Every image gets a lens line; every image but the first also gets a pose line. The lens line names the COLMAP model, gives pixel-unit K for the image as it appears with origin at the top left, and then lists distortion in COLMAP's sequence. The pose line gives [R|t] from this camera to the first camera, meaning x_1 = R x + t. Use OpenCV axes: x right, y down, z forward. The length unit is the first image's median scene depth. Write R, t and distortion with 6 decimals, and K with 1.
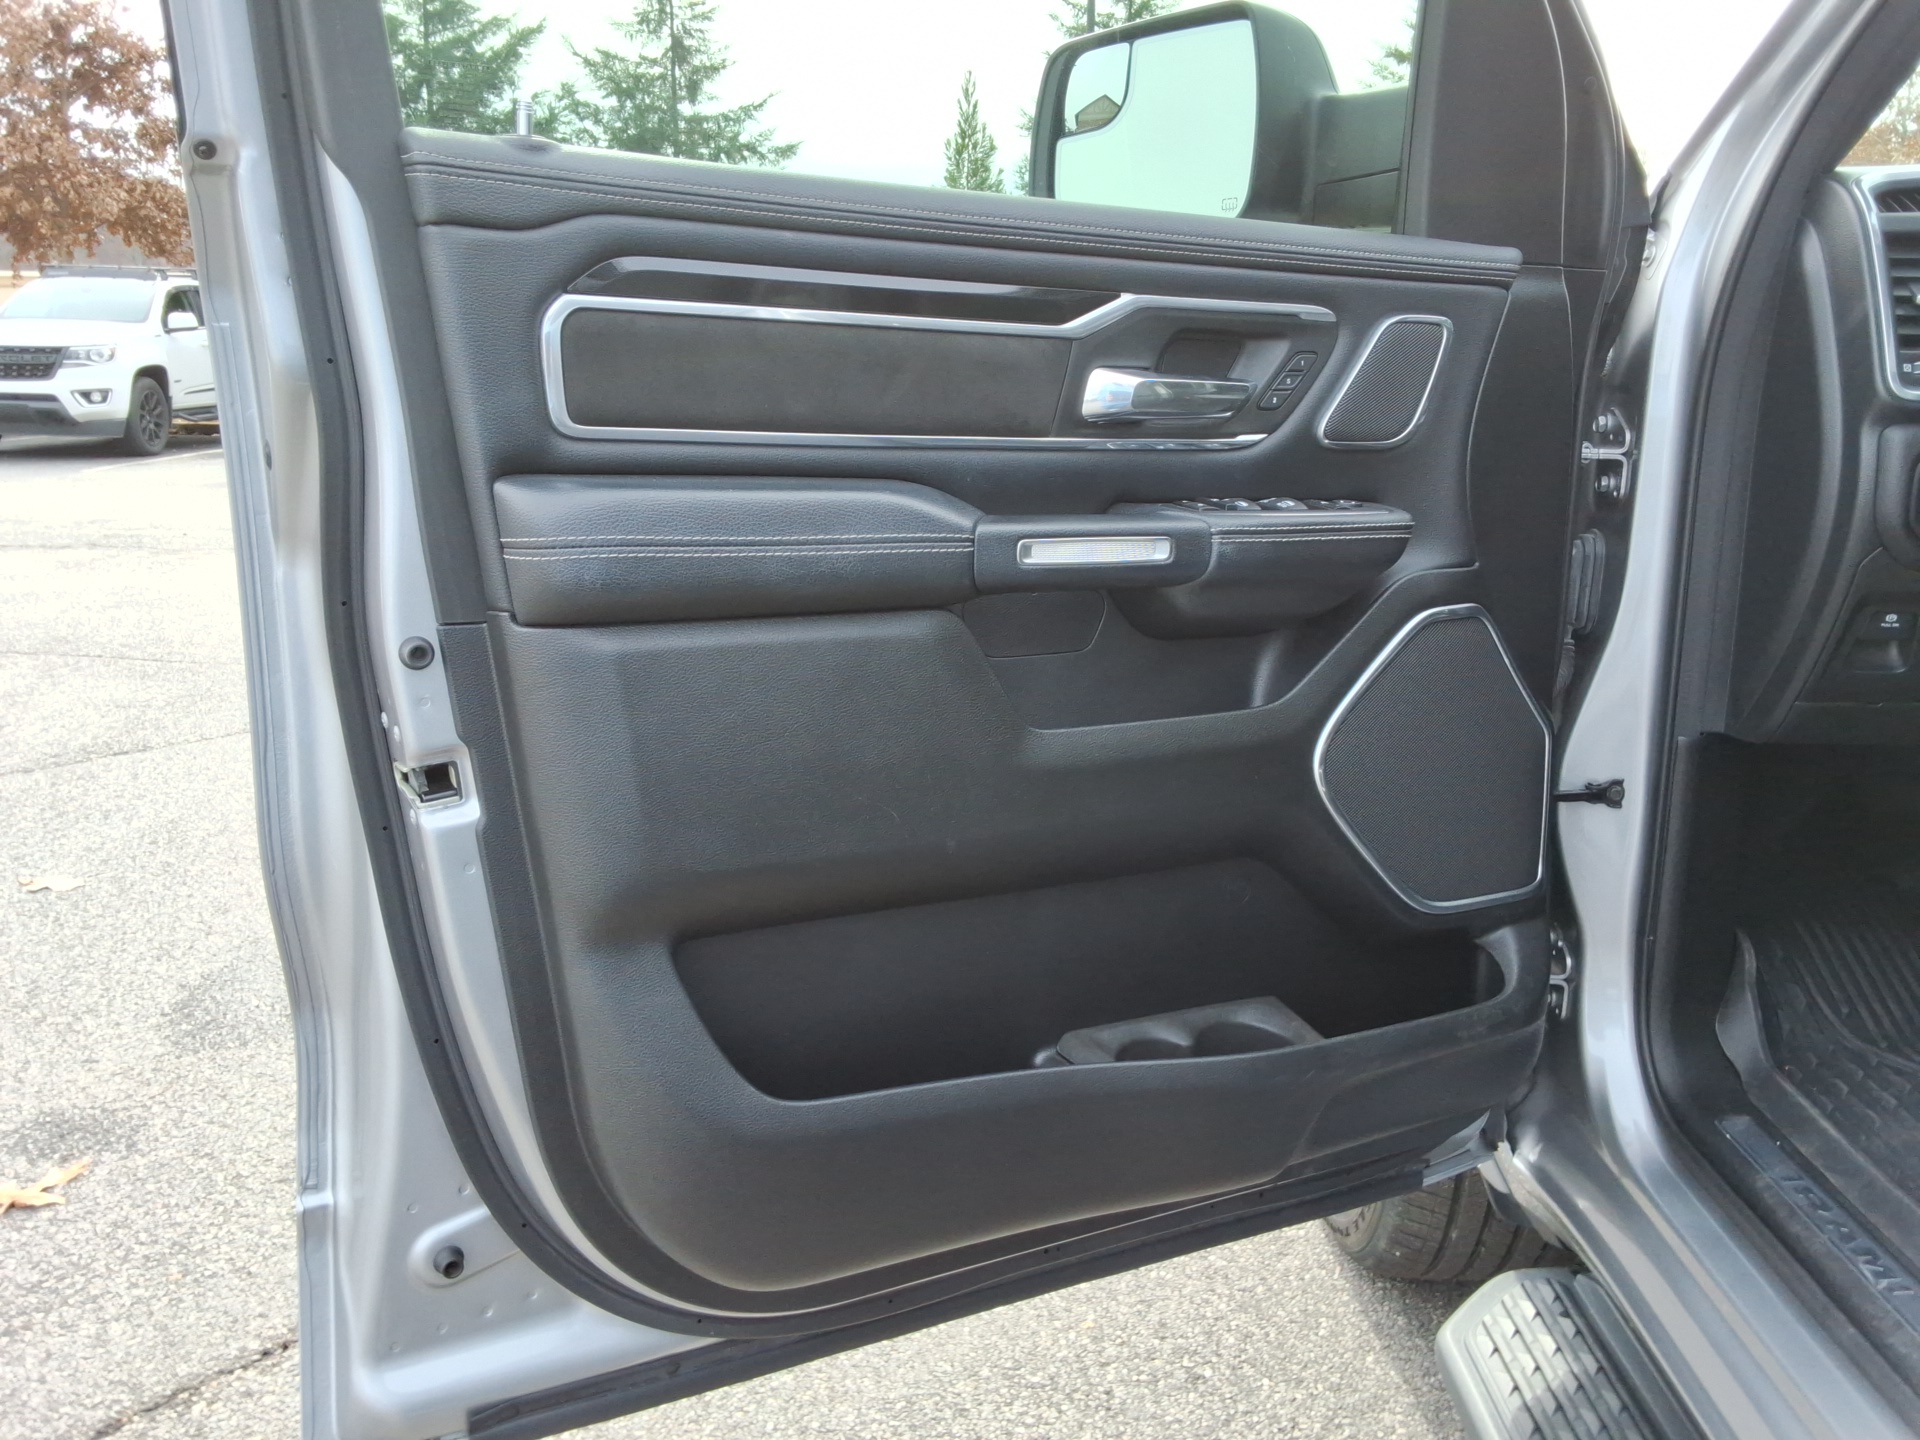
lens RADIAL K [[1538.3, 0, 970.9], [0, 1538.3, 714.5], [0, 0, 1]] dist [0.094021, -0.139188]
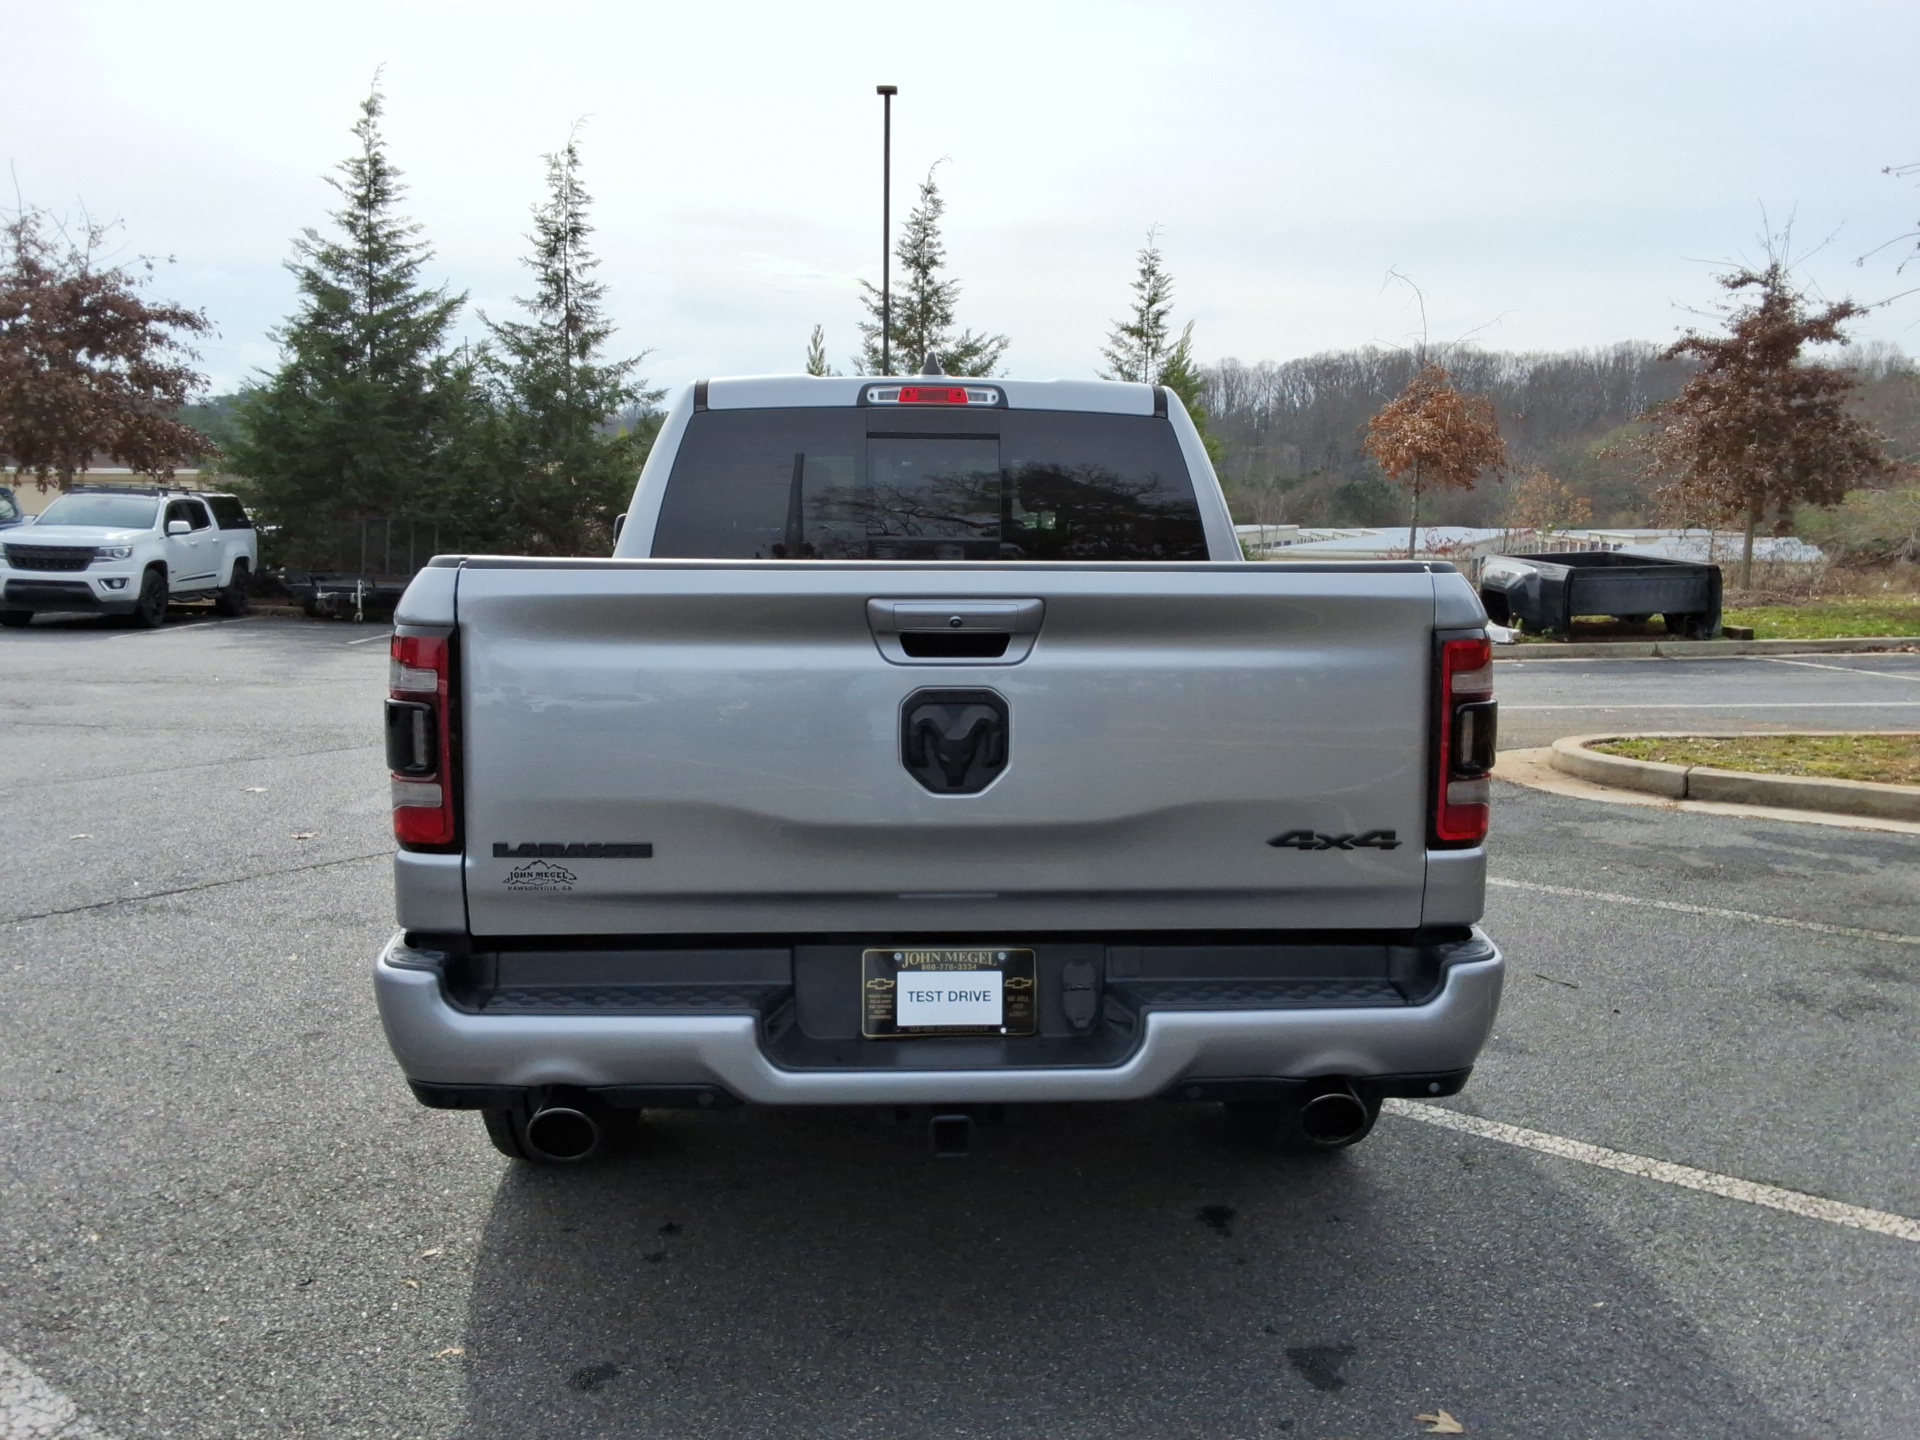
lens RADIAL K [[1538.3, 0, 976.9], [0, 1538.3, 686.2], [0, 0, 1]] dist [0.094021, -0.139188]
pose [[0.997954, -0.001748, 0.063905, 0.065329], [0.010166, 0.991246, -0.131636, 0.048351], [-0.063115, 0.132017, 0.989236, -0.256941]]
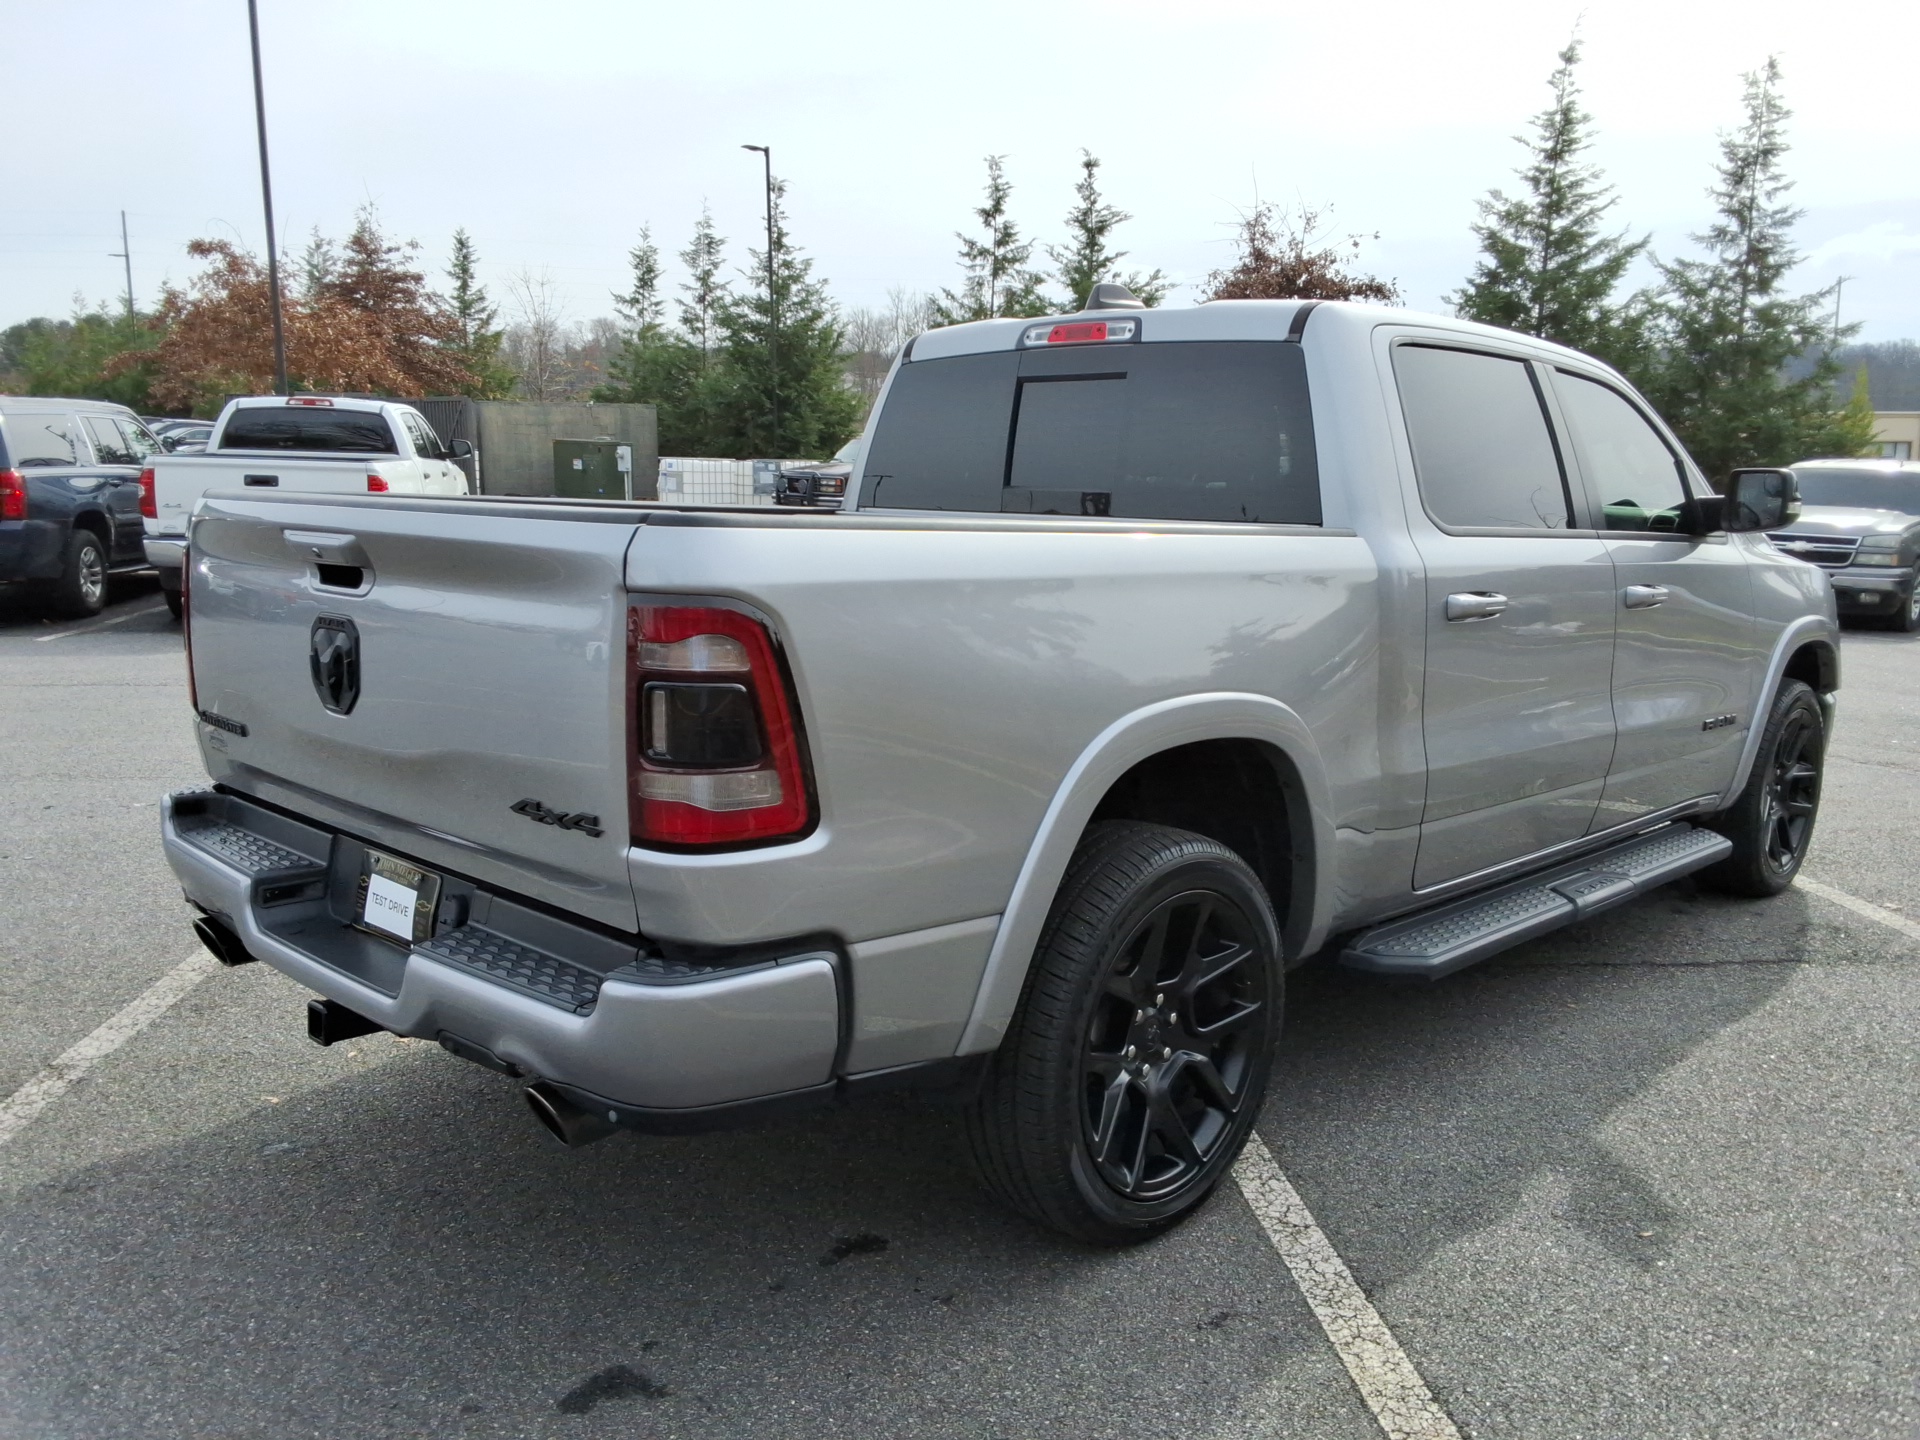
lens RADIAL K [[1538.3, 0, 984.5], [0, 1538.3, 690.5], [0, 0, 1]] dist [0.094021, -0.139188]
pose [[0.735381, 0.104164, -0.669601, 0.205919], [-0.170762, 0.984713, -0.034355, 0.033370], [0.655786, 0.139606, 0.741926, -0.195973]]
